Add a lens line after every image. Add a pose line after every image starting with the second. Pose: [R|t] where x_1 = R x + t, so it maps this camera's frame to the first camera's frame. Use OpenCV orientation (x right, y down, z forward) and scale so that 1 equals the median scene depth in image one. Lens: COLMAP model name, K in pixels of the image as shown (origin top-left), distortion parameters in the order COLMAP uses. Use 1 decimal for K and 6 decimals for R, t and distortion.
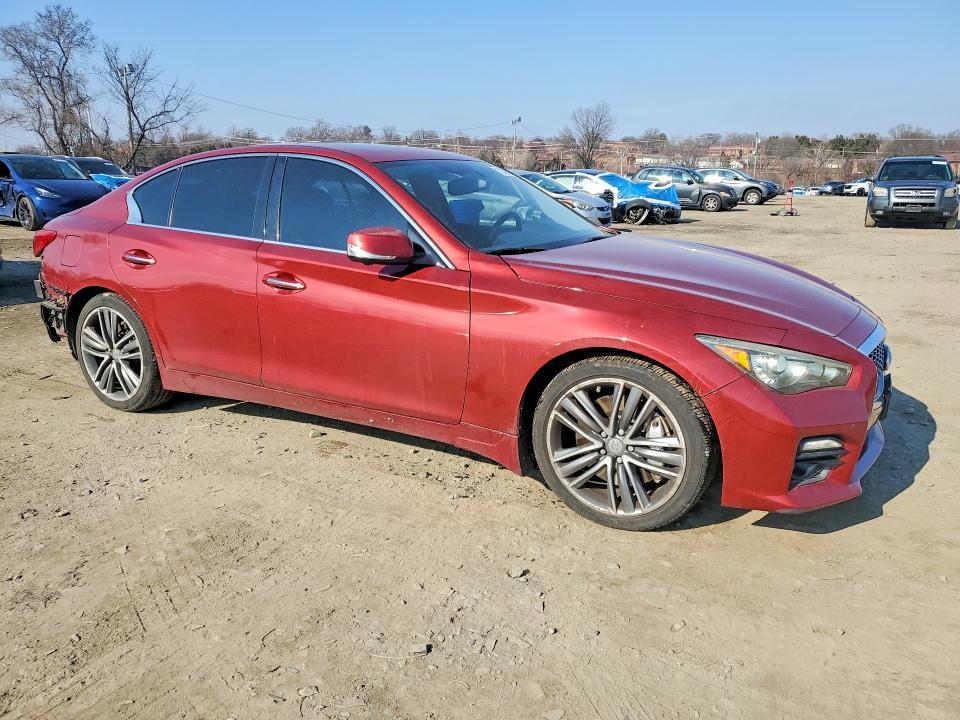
lens RADIAL K [[739.9, 0, 481.2], [0, 739.9, 360.4], [0, 0, 1]] dist [0.022616, 0.002339]
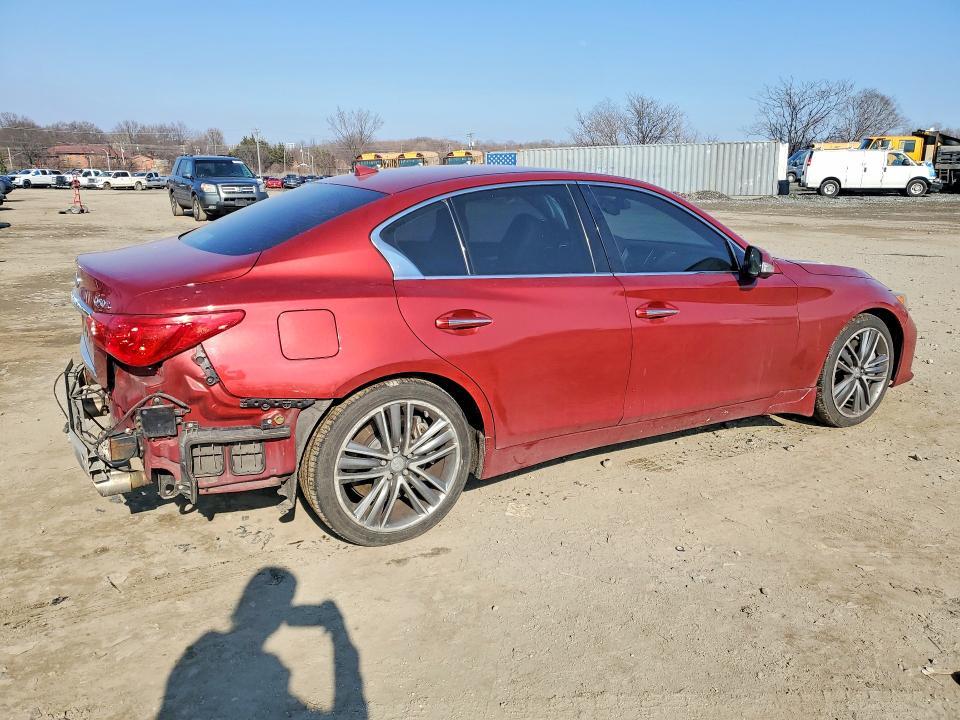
lens RADIAL K [[739.9, 0, 482.5], [0, 739.9, 357.5], [0, 0, 1]] dist [0.022616, 0.002339]
pose [[0.522825, -0.210136, 0.826134, -1.037141], [0.203921, 0.971833, 0.118143, -0.178234], [-0.827690, 0.106698, 0.550949, 0.548172]]
